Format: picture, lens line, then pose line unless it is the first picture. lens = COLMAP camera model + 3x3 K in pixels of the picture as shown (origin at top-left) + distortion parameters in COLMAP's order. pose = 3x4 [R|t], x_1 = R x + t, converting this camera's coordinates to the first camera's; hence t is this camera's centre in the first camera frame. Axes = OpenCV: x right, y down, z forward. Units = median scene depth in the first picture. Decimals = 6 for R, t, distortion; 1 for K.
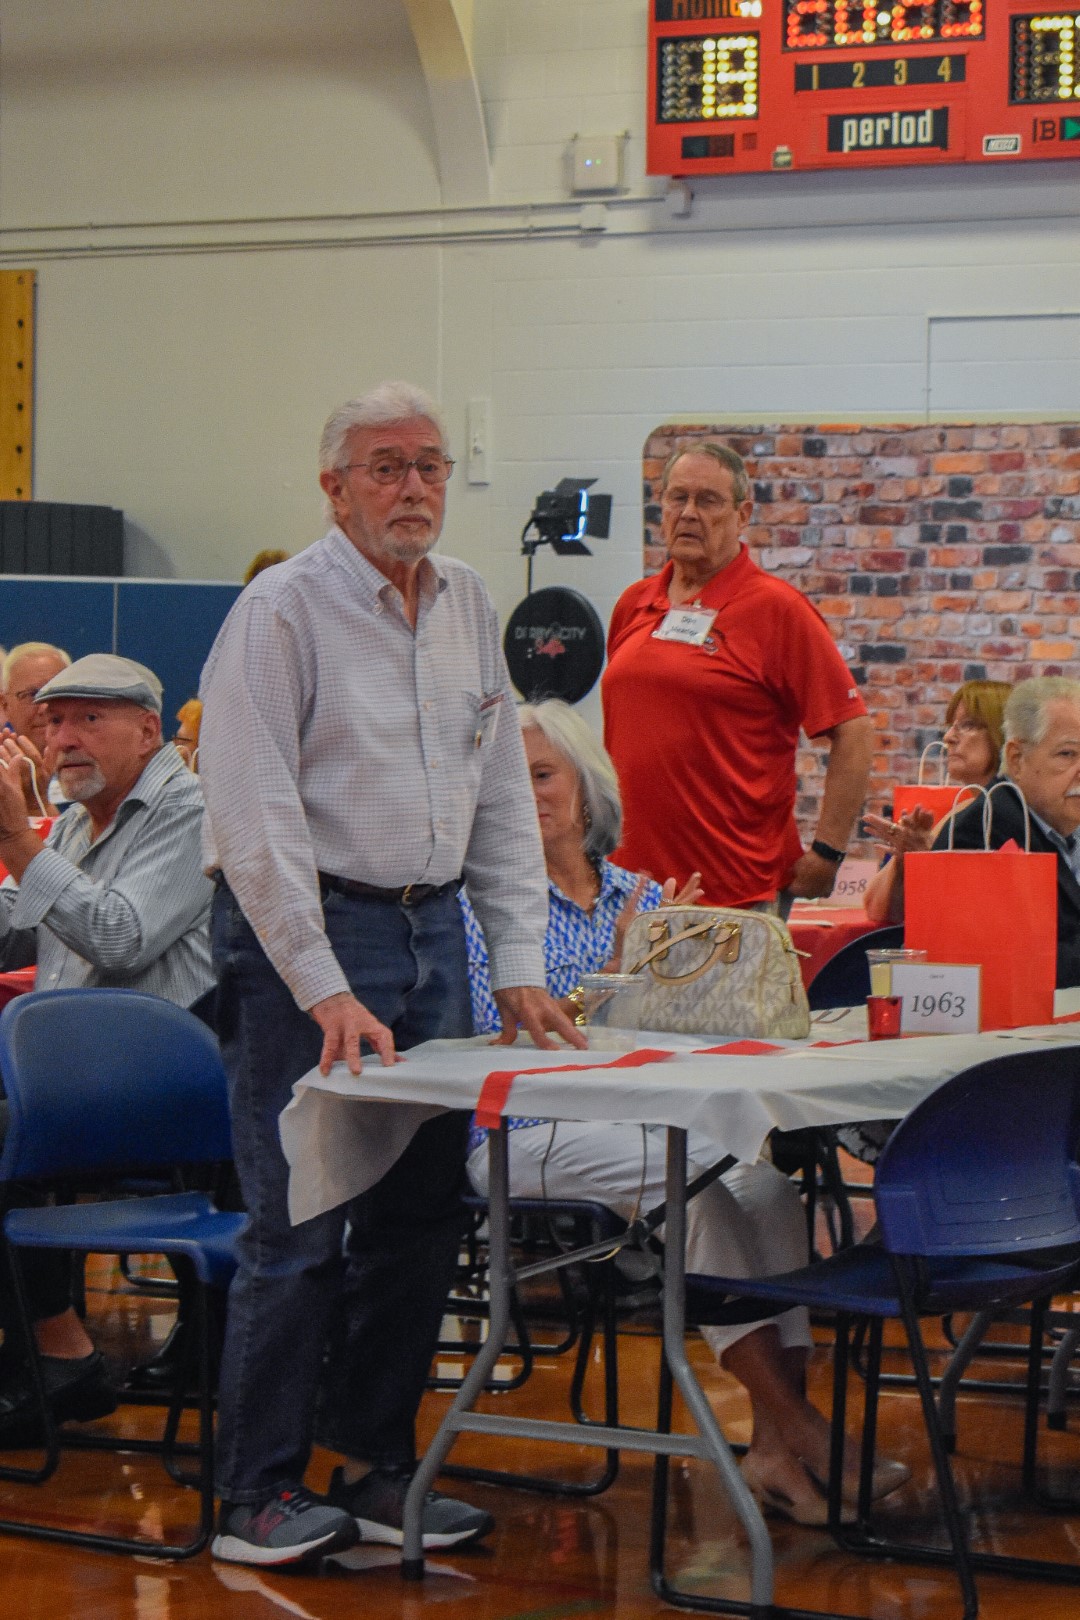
lens RADIAL K [[4923.5, 0, 536.2], [0, 4923.5, 811.7], [0, 0, 1]] dist [-0.029500, 0.000000]
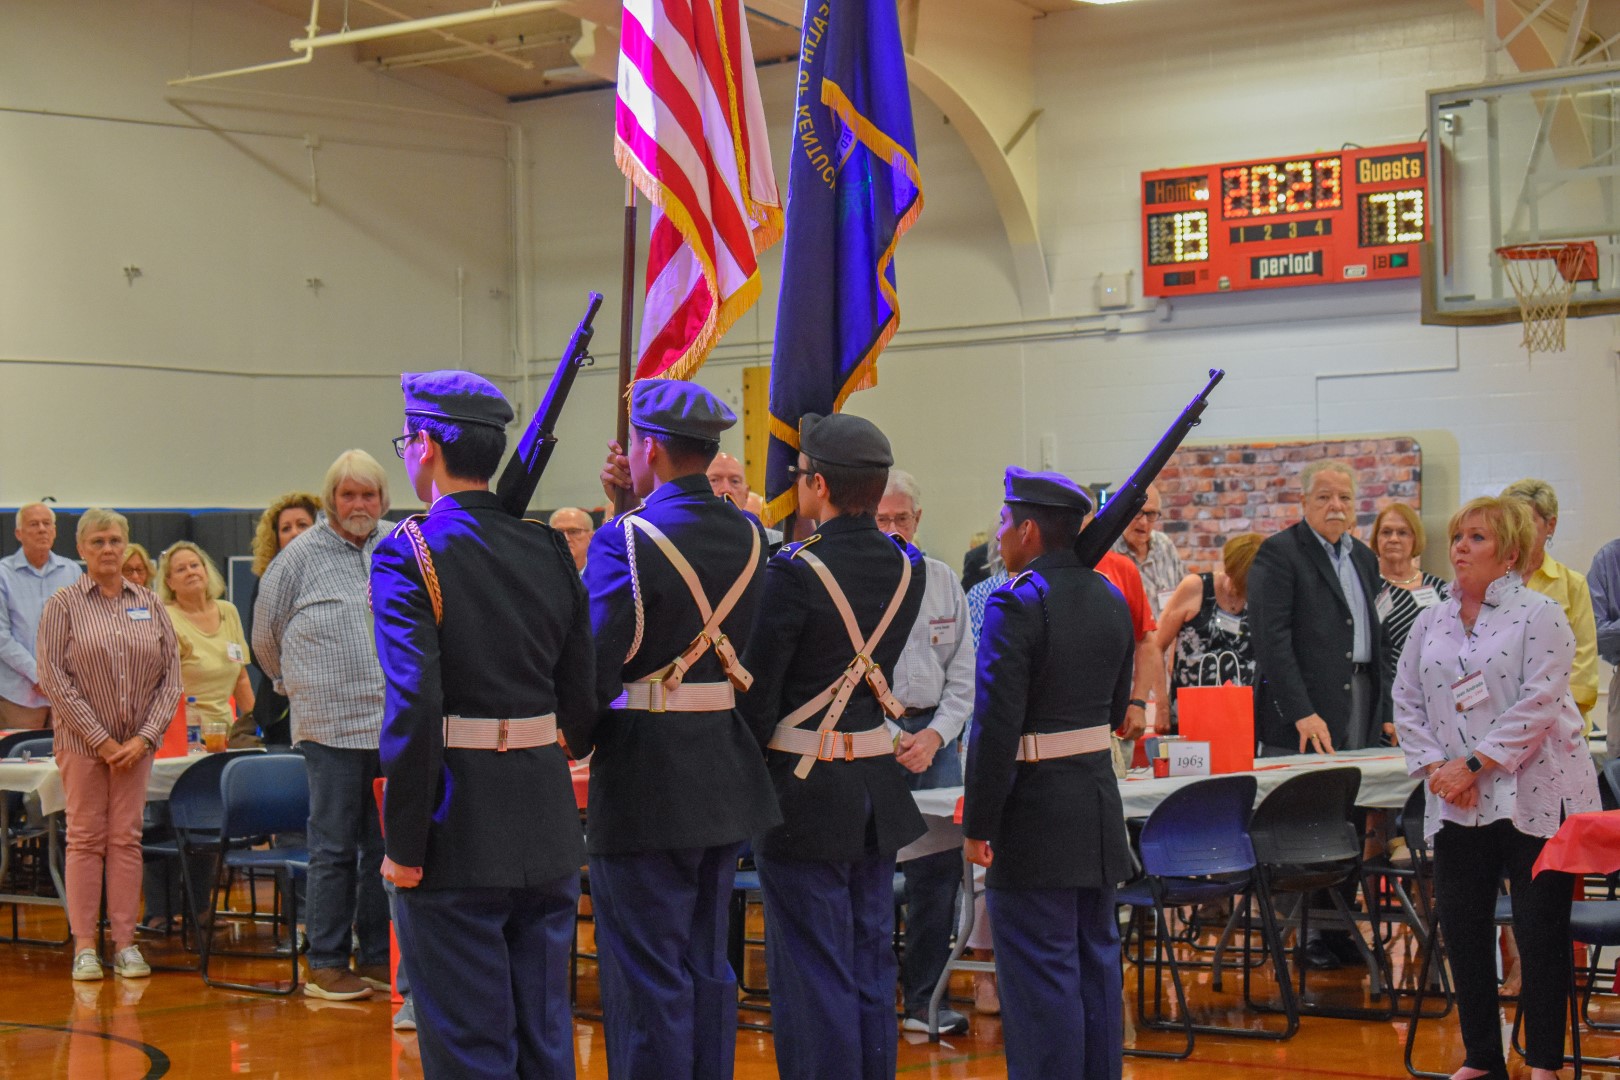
lens RADIAL K [[4923.5, 0, 811.3], [0, 4923.5, 540.4], [0, 0, 1]] dist [-0.029500, 0.000000]
pose [[0.991235, -0.032108, -0.128147, 0.122064], [0.027067, 0.998797, -0.040885, 0.017358], [0.129306, 0.037058, 0.990912, -0.657547]]
